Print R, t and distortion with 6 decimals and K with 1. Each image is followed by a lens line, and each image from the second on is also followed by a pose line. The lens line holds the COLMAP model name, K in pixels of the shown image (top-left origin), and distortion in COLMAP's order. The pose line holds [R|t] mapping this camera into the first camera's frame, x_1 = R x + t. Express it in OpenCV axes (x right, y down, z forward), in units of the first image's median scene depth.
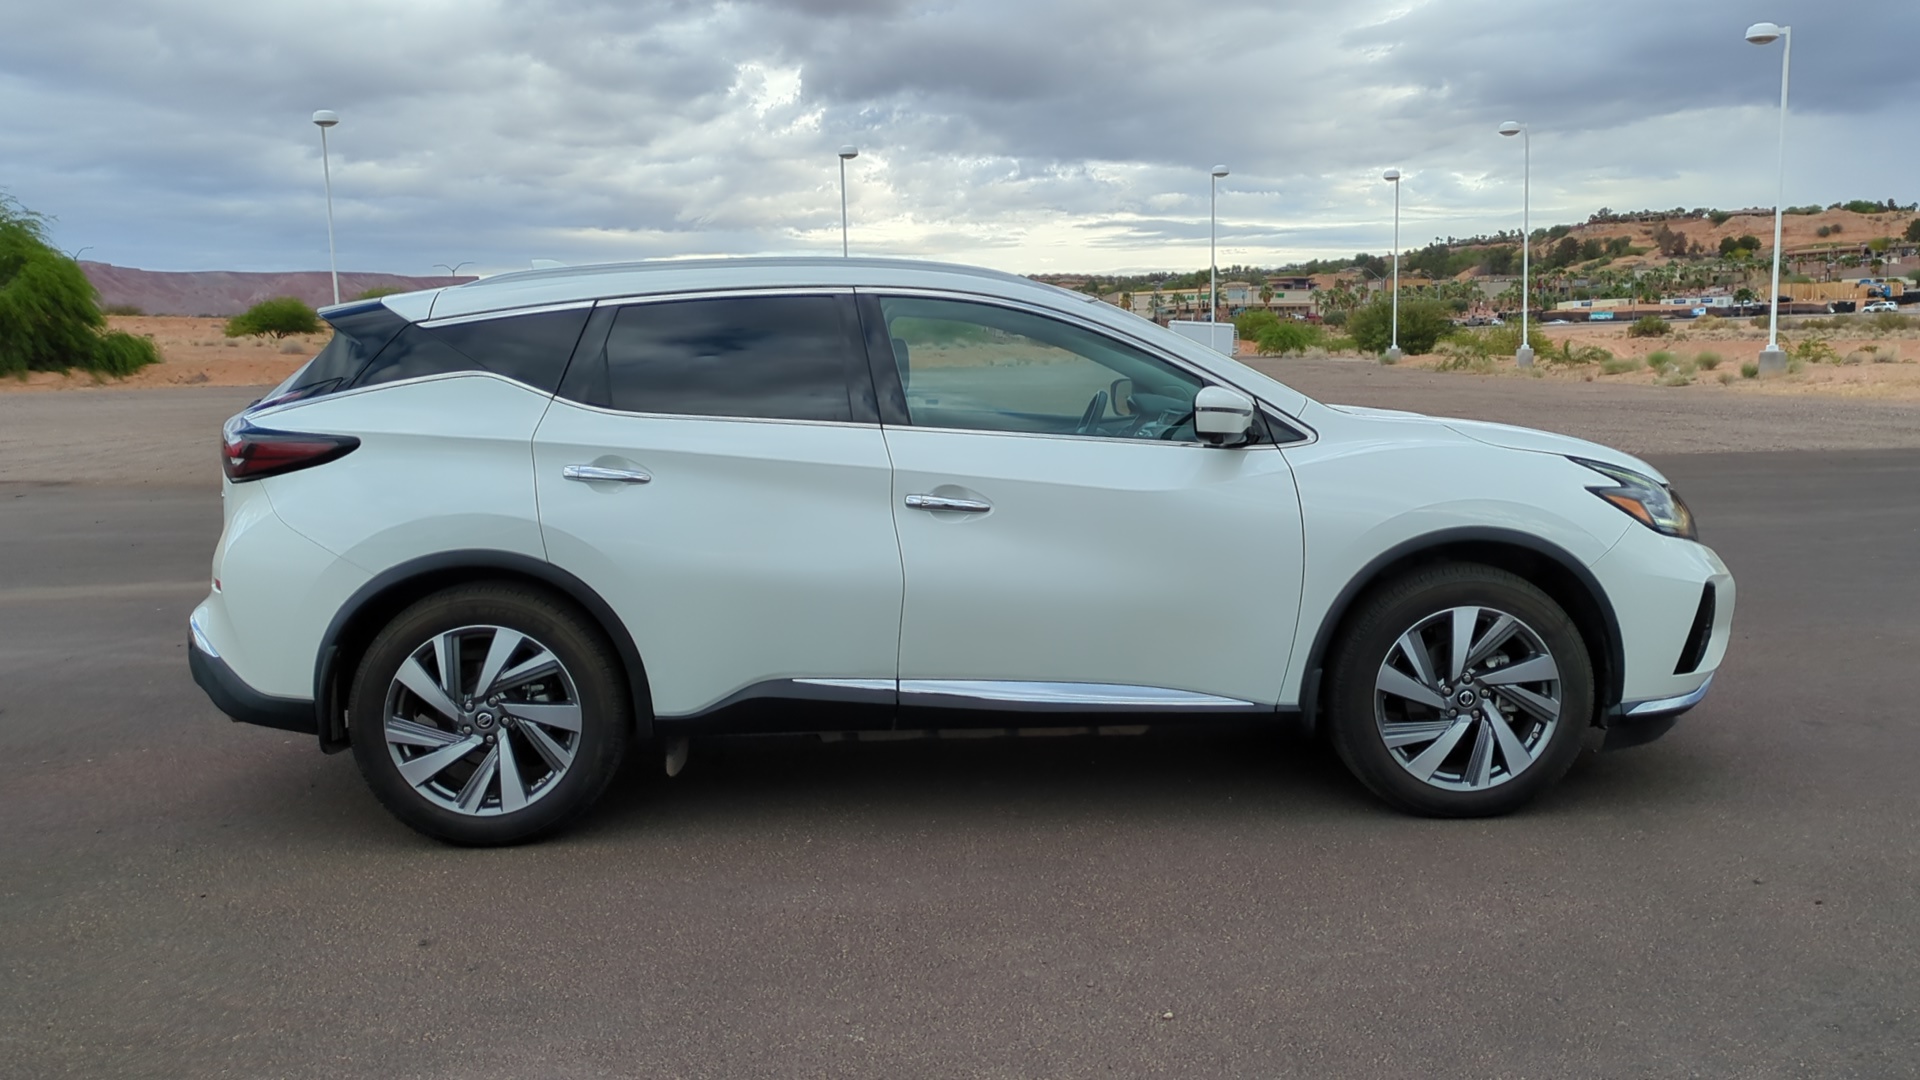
lens RADIAL K [[1683.2, 0, 973.4], [0, 1683.2, 529.4], [0, 0, 1]] dist [0.039847, -0.005336]
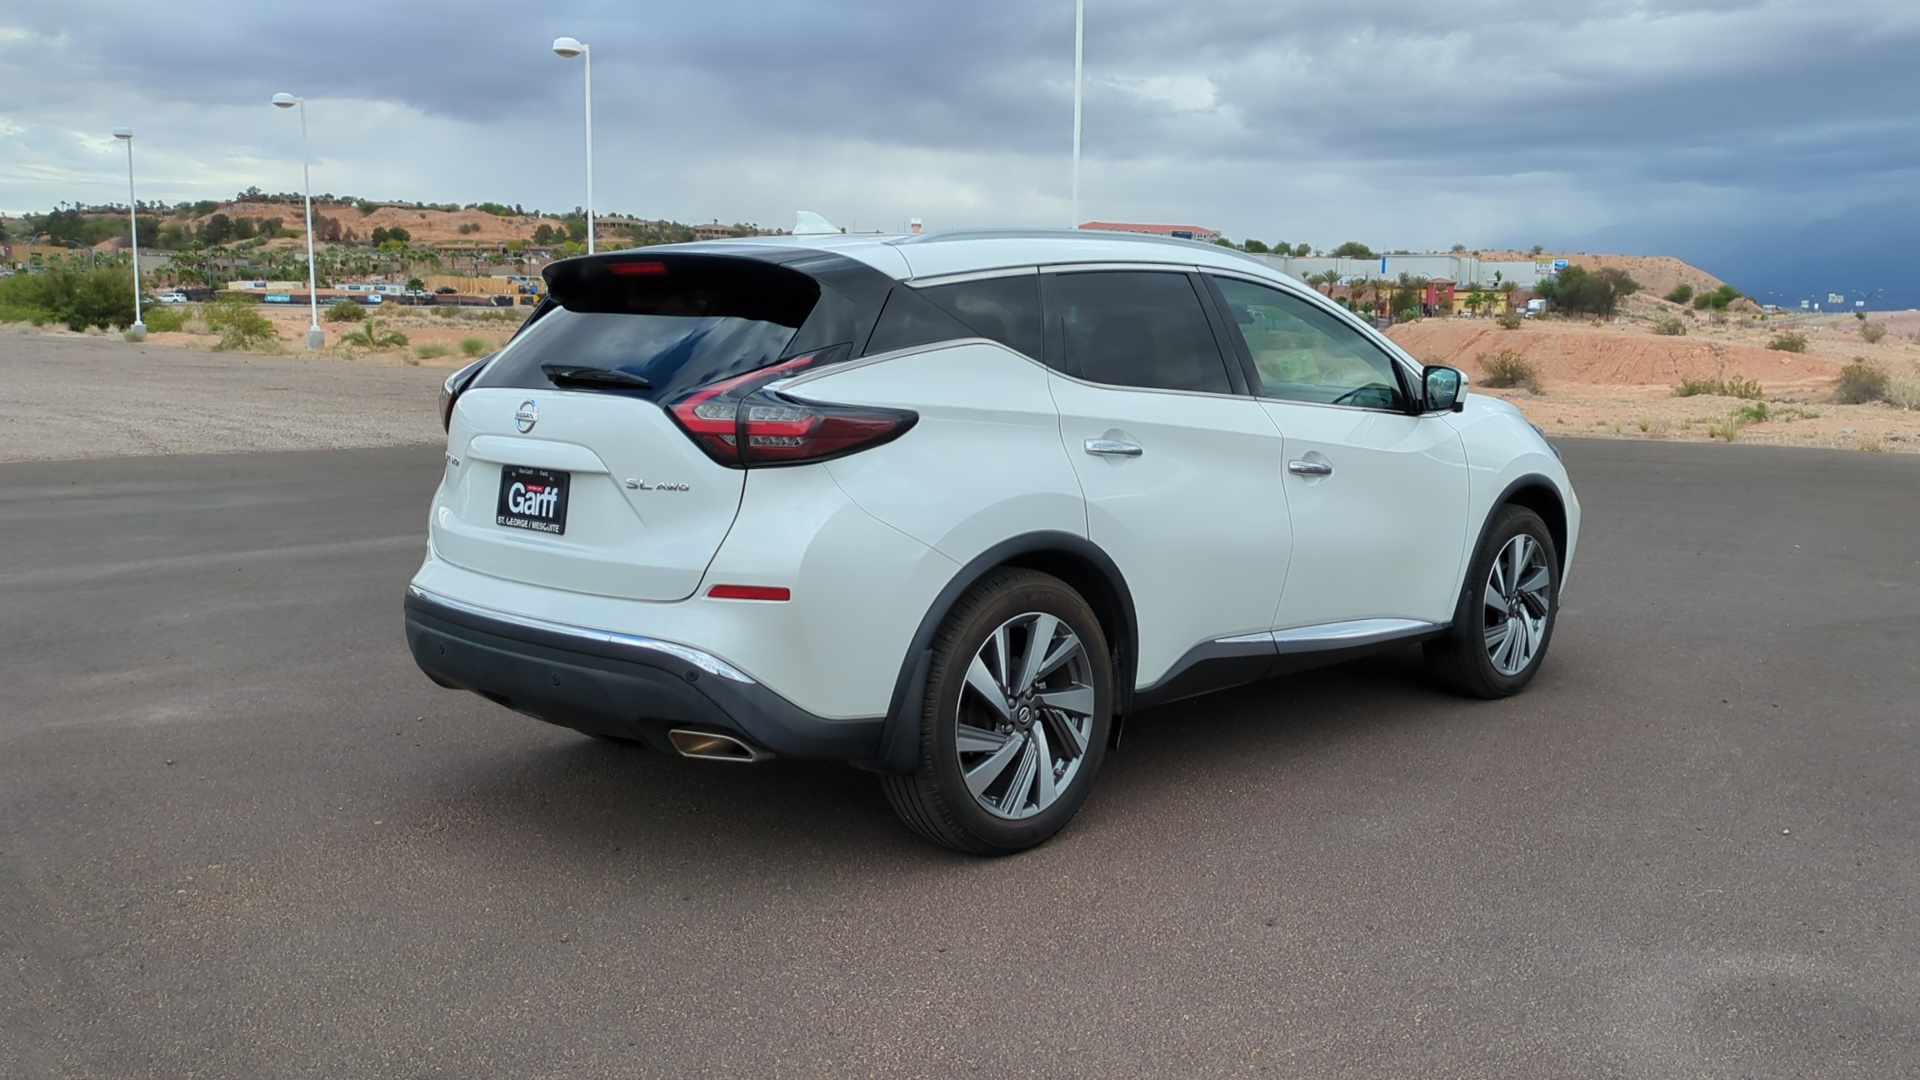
lens RADIAL K [[1674.9, 0, 978.4], [0, 1674.9, 535.2], [0, 0, 1]] dist [0.075381, -0.076345]
pose [[0.719943, -0.055643, 0.691799, -0.937137], [0.046806, 0.998404, 0.031594, -0.016166], [-0.692453, 0.009634, 0.721398, 0.350470]]
